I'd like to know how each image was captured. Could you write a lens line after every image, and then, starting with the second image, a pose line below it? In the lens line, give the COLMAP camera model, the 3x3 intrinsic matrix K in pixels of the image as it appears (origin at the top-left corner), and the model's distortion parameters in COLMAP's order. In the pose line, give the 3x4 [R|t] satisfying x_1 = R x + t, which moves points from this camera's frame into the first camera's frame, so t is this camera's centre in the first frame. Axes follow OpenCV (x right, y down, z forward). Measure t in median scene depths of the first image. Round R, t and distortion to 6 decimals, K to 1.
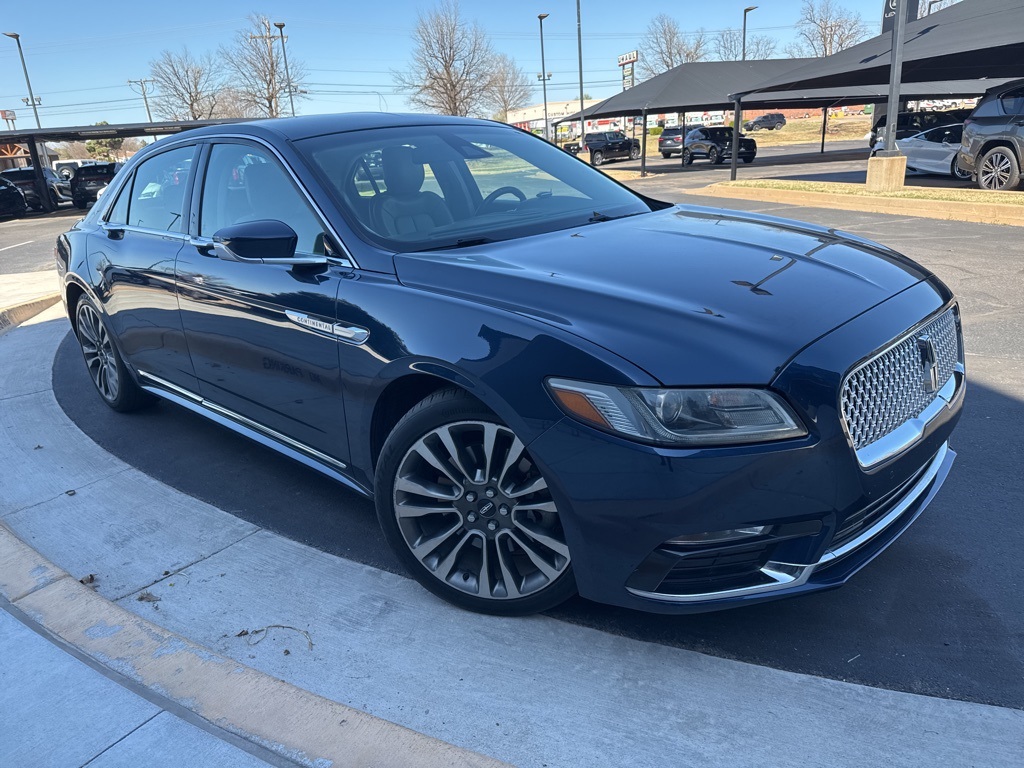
lens RADIAL K [[780.5, 0, 514.8], [0, 780.5, 382.0], [0, 0, 1]] dist [-0.005085, -0.003835]
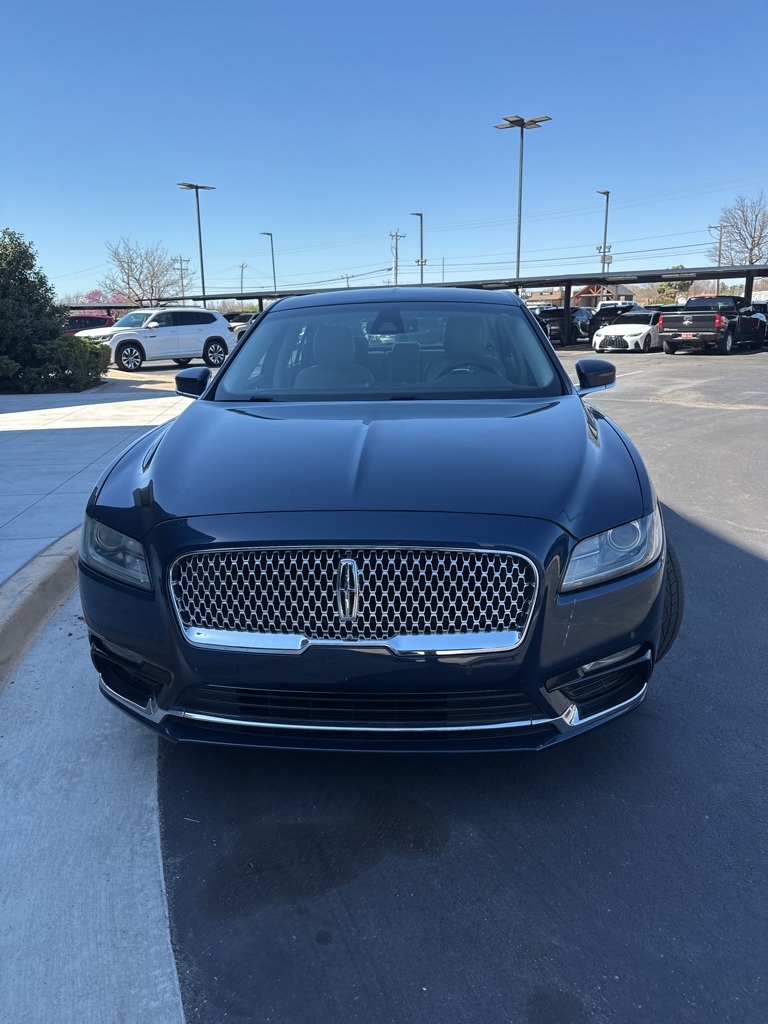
lens RADIAL K [[780.5, 0, 383.0], [0, 780.5, 513.6], [0, 0, 1]] dist [-0.005085, -0.003835]
pose [[0.611824, 0.238408, -0.754210, 0.118059], [-0.243914, 0.963895, 0.106824, -0.020981], [0.752447, 0.118605, 0.647886, 0.040325]]
